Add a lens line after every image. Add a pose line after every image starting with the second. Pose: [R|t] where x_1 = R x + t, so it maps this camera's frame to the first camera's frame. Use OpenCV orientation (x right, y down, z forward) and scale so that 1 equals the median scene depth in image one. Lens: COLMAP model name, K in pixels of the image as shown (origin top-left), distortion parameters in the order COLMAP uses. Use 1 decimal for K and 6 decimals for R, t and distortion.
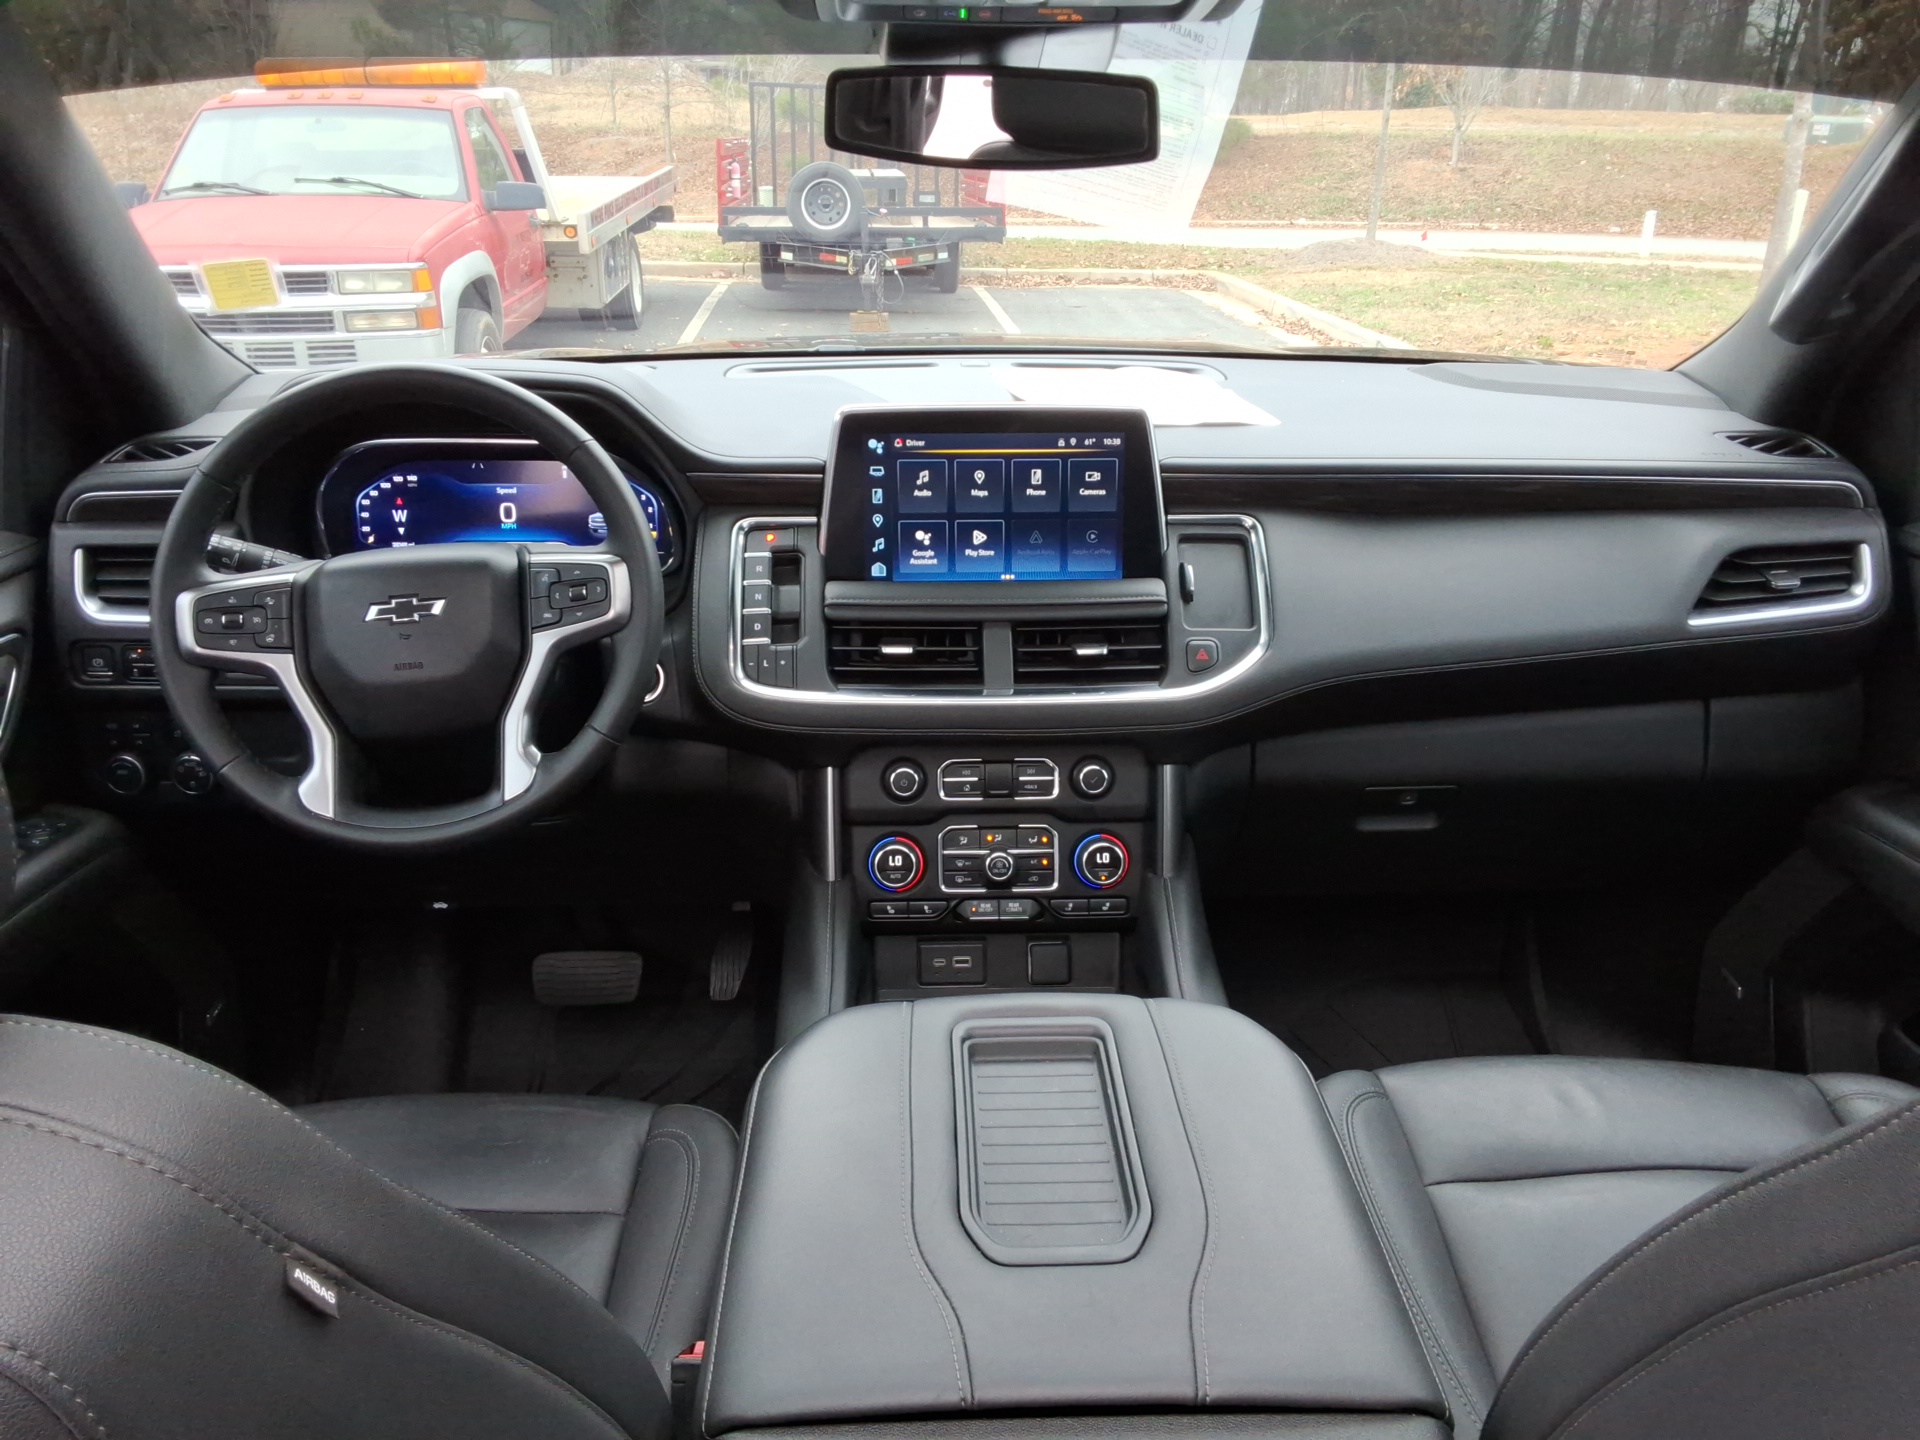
lens RADIAL K [[1553.1, 0, 964.8], [0, 1553.1, 724.3], [0, 0, 1]] dist [0.066595, -0.109488]
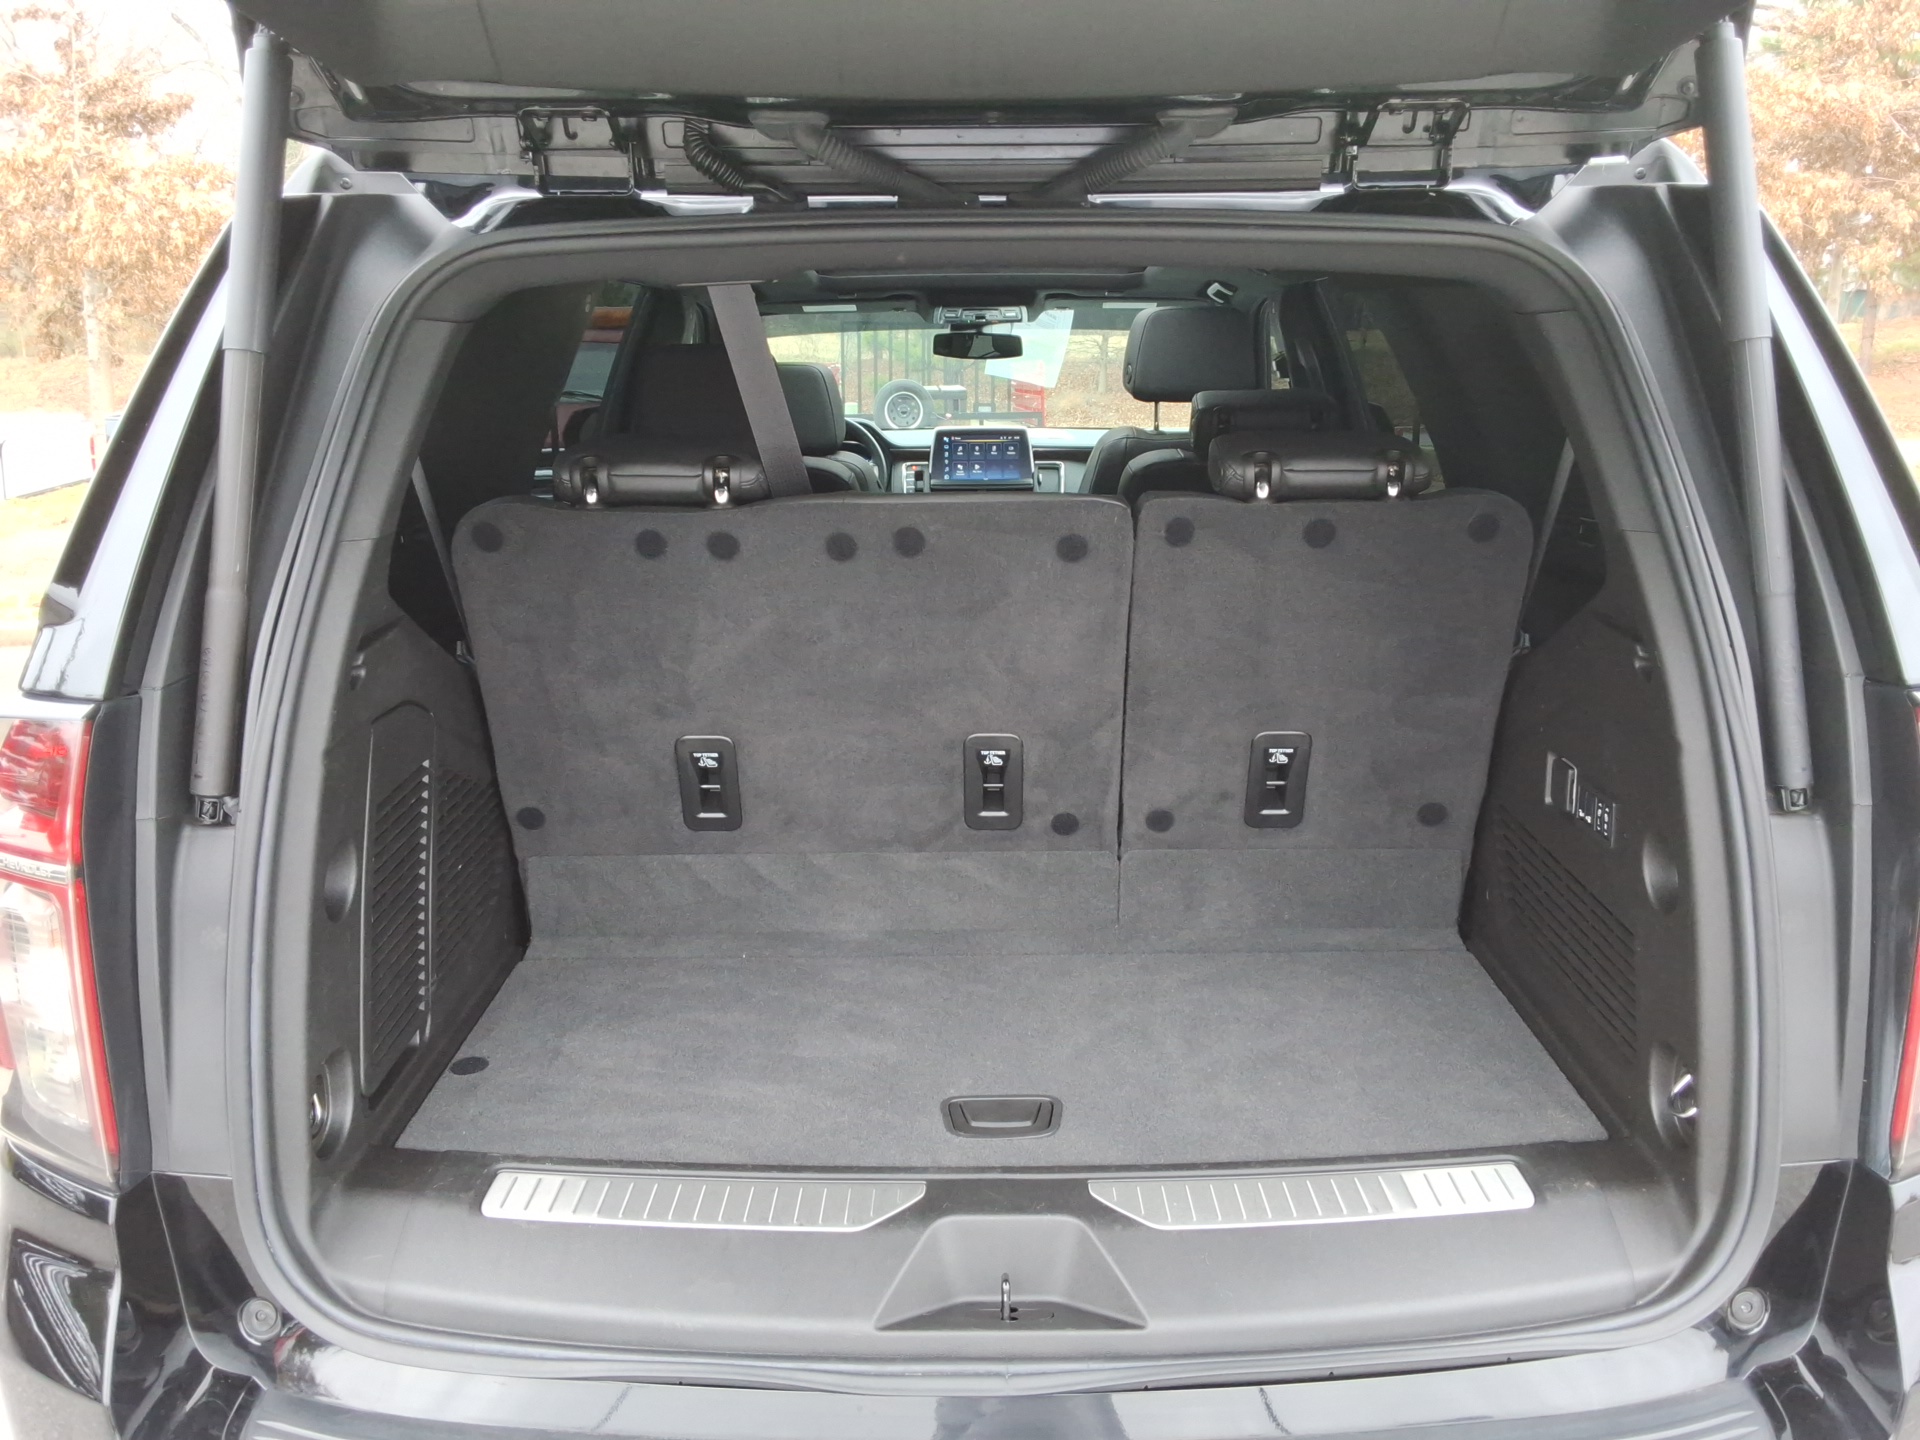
lens RADIAL K [[1553.1, 0, 961.2], [0, 1553.1, 723.3], [0, 0, 1]] dist [0.066595, -0.109488]
pose [[0.999059, -0.004063, -0.043180, 0.012999], [-0.001570, 0.991563, -0.129613, 0.090031], [0.043343, 0.129559, 0.990624, -0.241537]]
